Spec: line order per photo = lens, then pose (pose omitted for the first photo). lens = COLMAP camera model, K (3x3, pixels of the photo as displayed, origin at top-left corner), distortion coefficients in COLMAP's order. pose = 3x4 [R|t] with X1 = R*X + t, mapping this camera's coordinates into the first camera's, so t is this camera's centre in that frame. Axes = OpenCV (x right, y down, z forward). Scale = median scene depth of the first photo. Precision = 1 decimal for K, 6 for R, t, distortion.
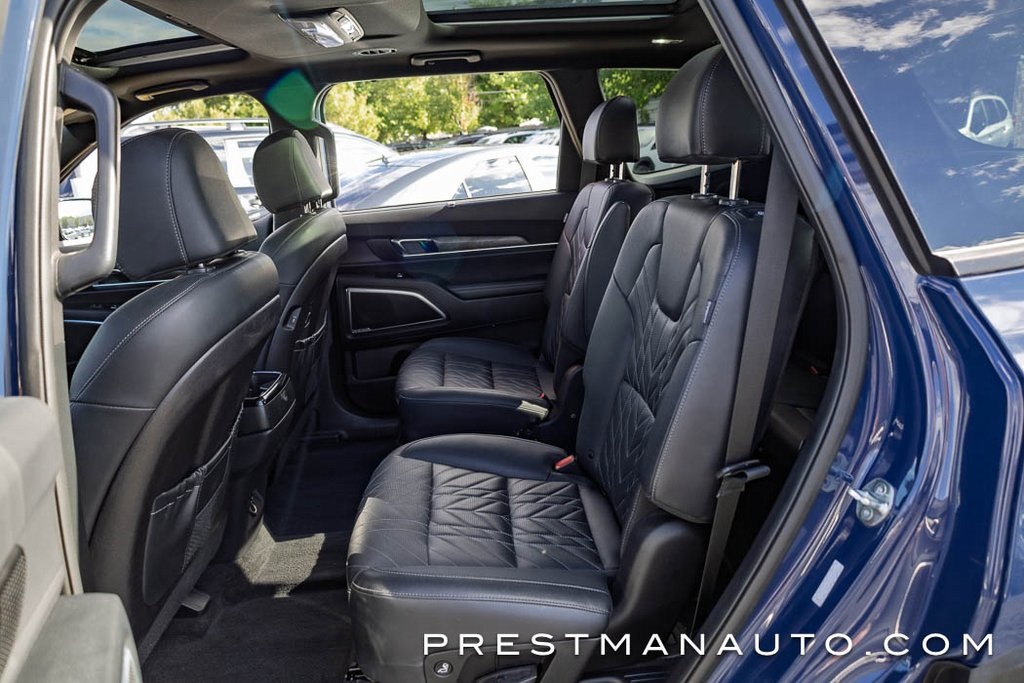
lens RADIAL K [[691.6, 0, 523.9], [0, 691.6, 345.5], [0, 0, 1]] dist [0.002990, -0.000602]
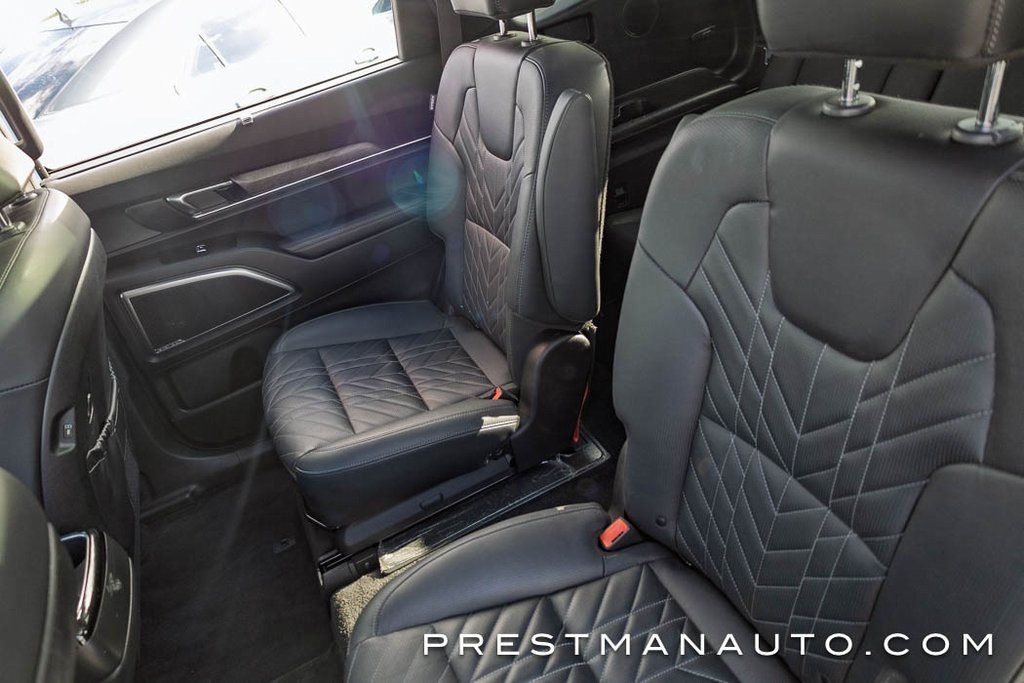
lens RADIAL K [[670.6, 0, 516.9], [0, 670.6, 335.7], [0, 0, 1]] dist [0.006099, -0.001655]
pose [[0.923202, -0.299506, 0.240818, -0.086095], [0.225146, 0.929325, 0.292684, -0.147723], [-0.311459, -0.215987, 0.925388, 0.328552]]
